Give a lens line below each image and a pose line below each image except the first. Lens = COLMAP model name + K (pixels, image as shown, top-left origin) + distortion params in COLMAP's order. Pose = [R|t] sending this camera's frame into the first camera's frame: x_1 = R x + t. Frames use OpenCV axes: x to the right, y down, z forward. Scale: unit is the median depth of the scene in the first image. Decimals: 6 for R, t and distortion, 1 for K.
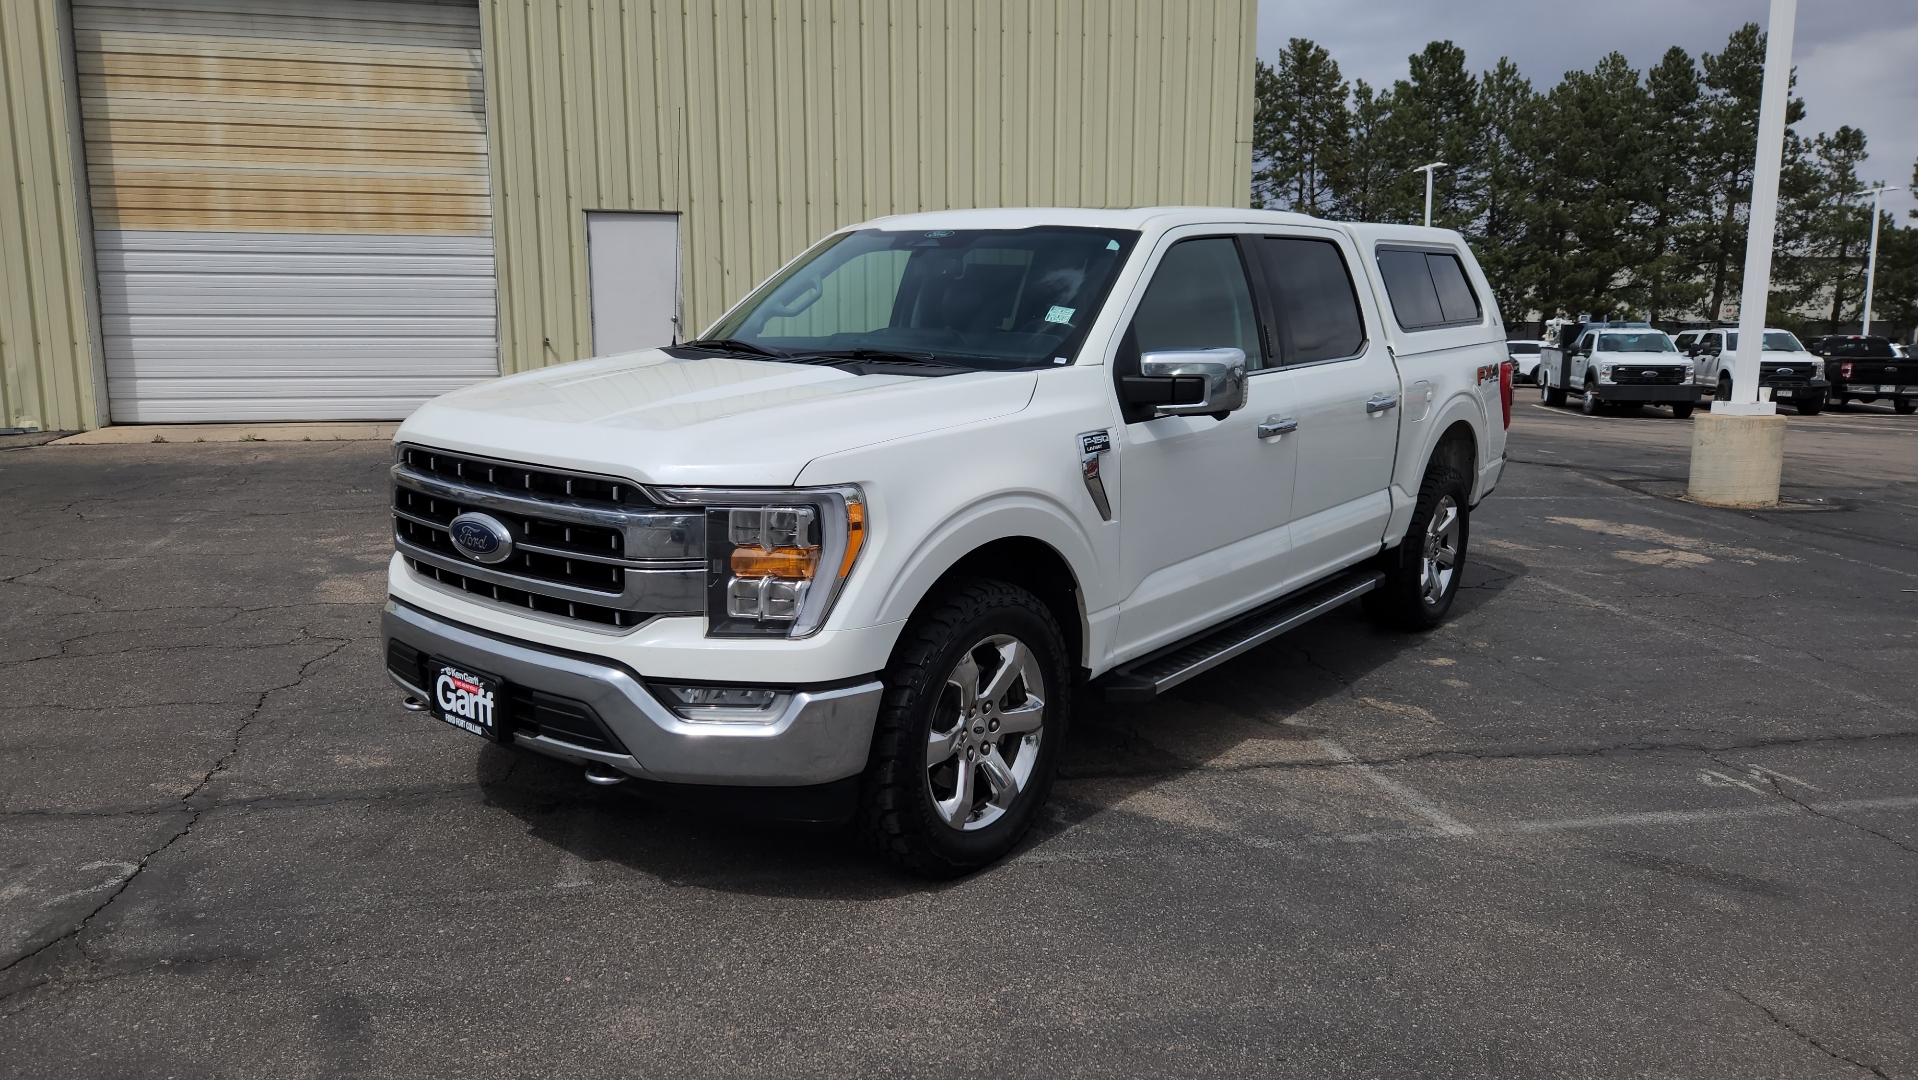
lens RADIAL K [[1283.0, 0, 929.6], [0, 1283.0, 538.9], [0, 0, 1]] dist [0.071666, -0.057984]
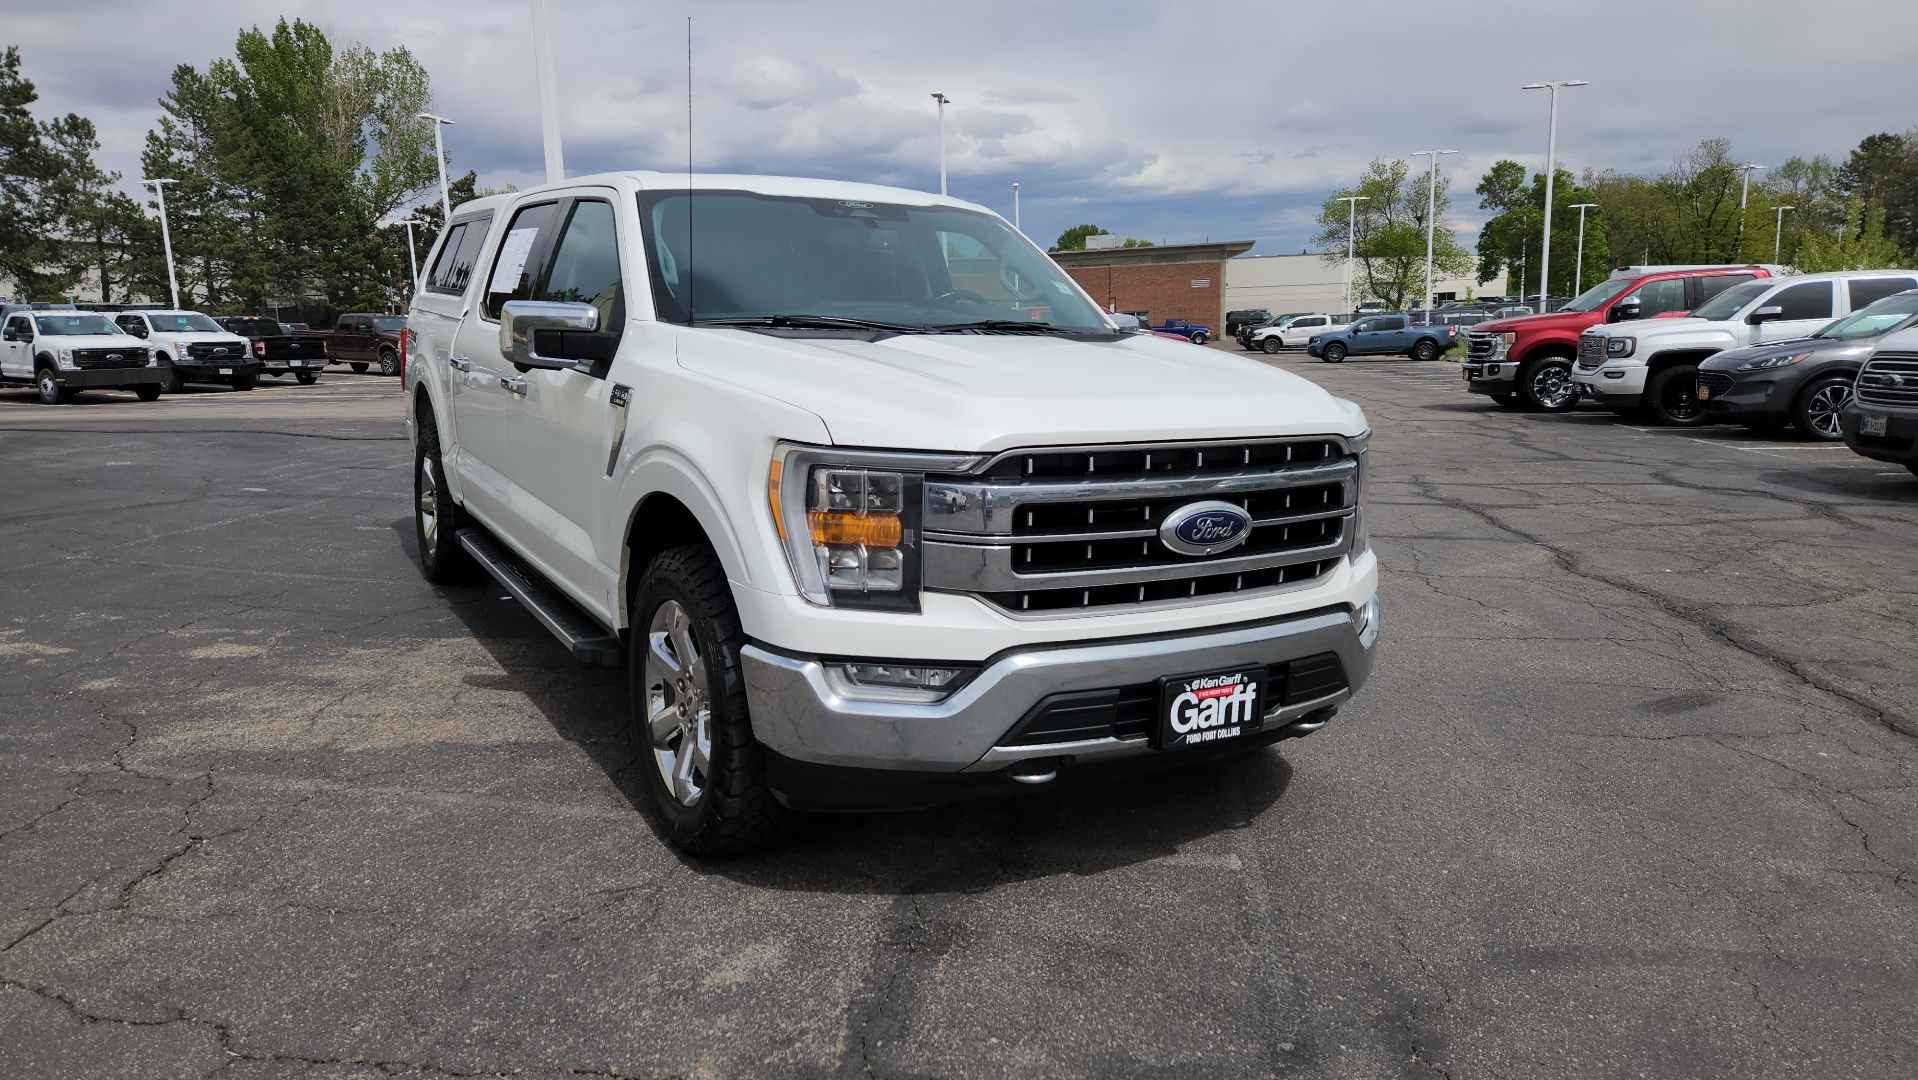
lens RADIAL K [[1283.4, 0, 922.0], [0, 1283.4, 527.7], [0, 0, 1]] dist [0.072284, -0.057660]
pose [[0.361920, -0.163960, 0.917677, -0.824513], [0.160523, 0.980668, 0.111906, -0.088555], [-0.918284, 0.106808, 0.381243, 0.550671]]
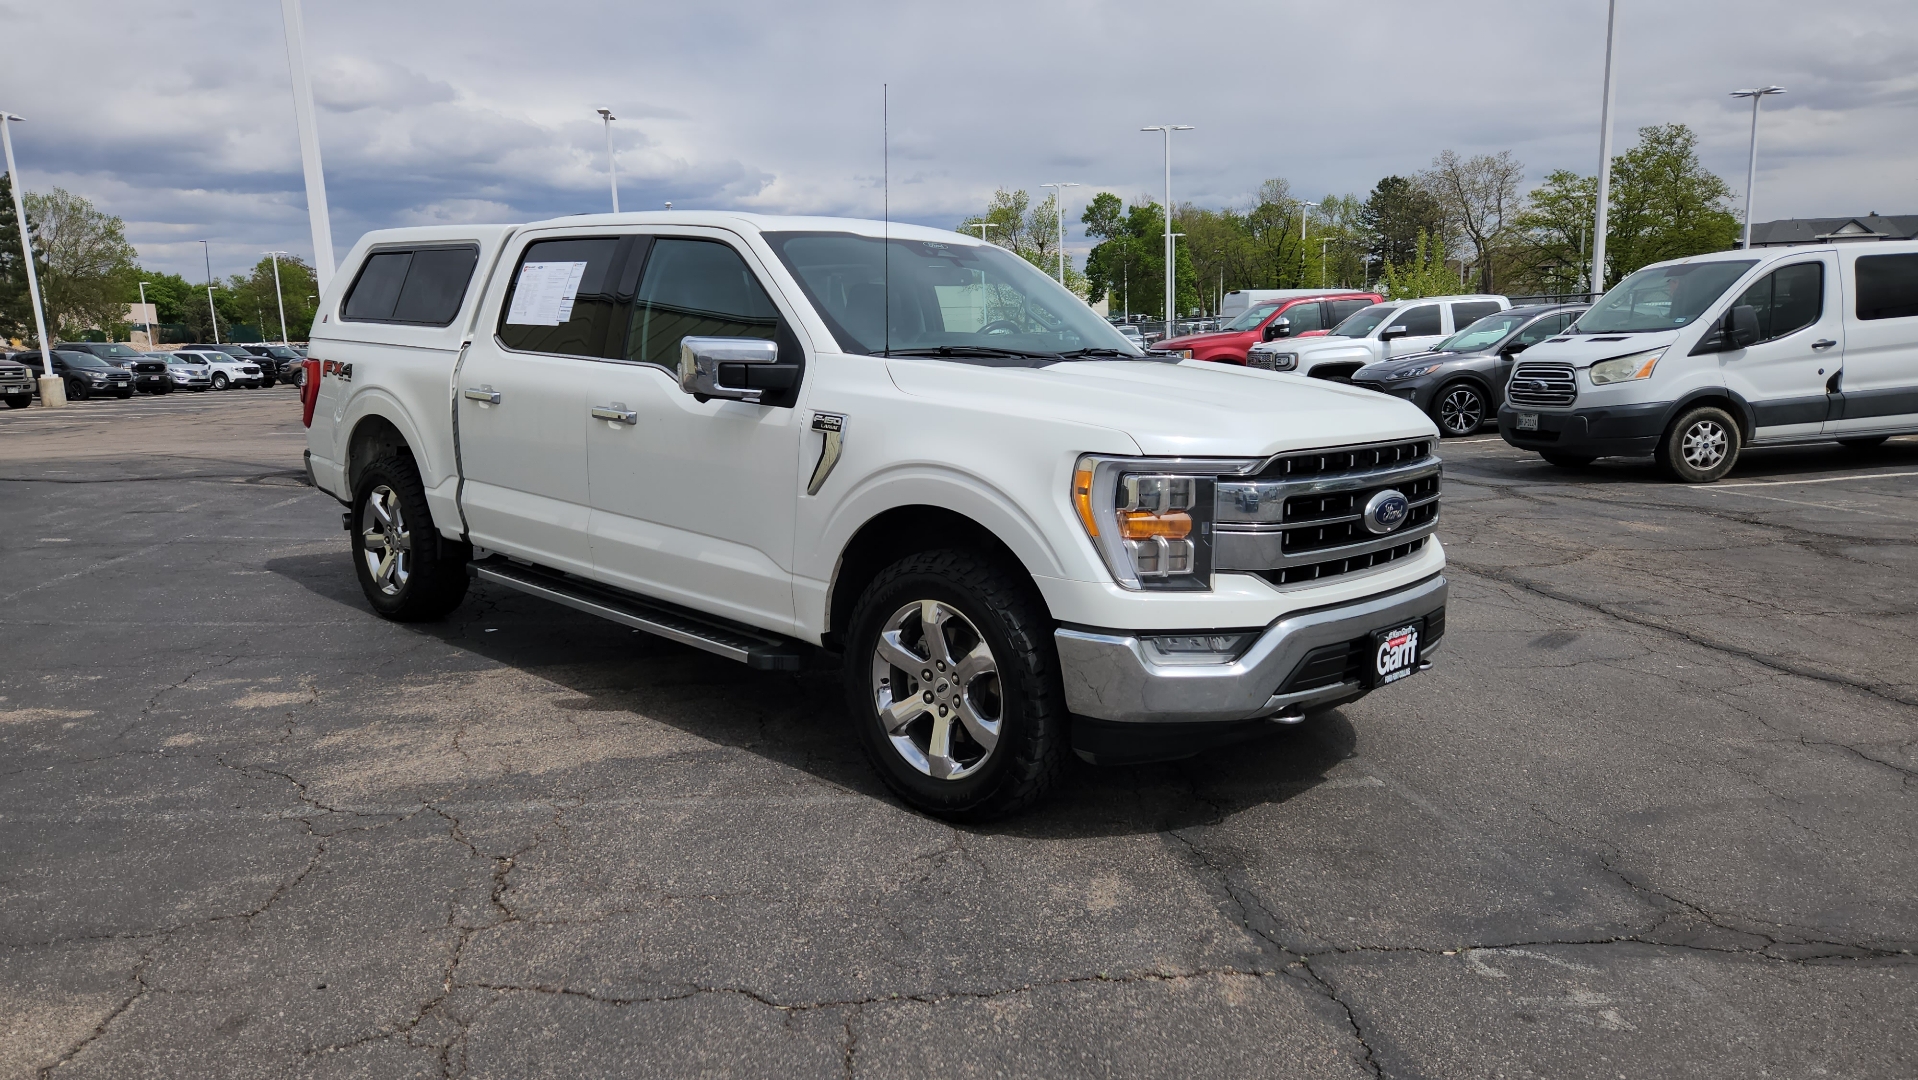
lens RADIAL K [[1283.4, 0, 916.7], [0, 1283.4, 532.4], [0, 0, 1]] dist [0.072284, -0.057660]
pose [[0.090587, -0.165973, 0.981961, -0.999579], [0.175714, 0.973209, 0.148284, -0.149369], [-0.980265, 0.159111, 0.117324, 0.839855]]
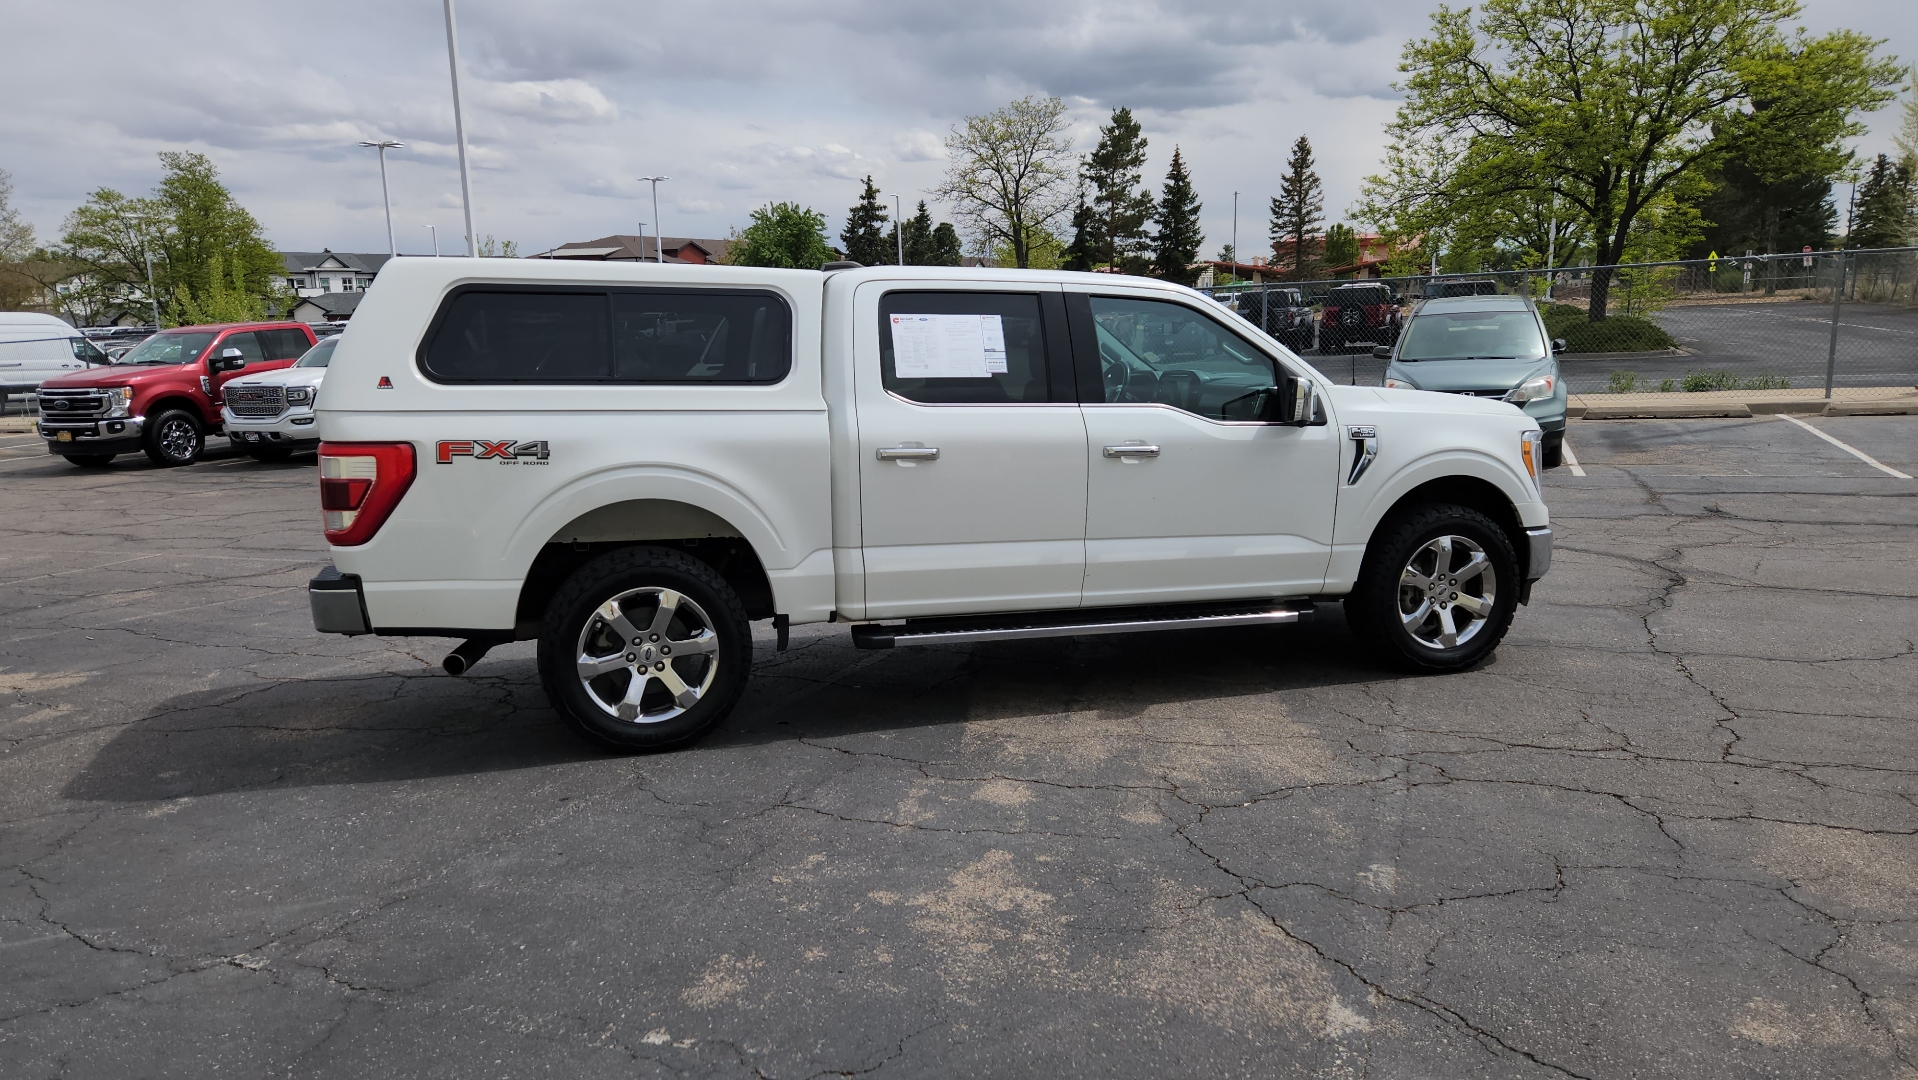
lens RADIAL K [[1283.4, 0, 931.3], [0, 1283.4, 545.6], [0, 0, 1]] dist [0.072284, -0.057660]
pose [[-0.829508, -0.084314, 0.552093, -0.535036], [0.107339, 0.946042, 0.305751, -0.408009], [-0.548082, 0.312884, -0.775699, 2.122977]]
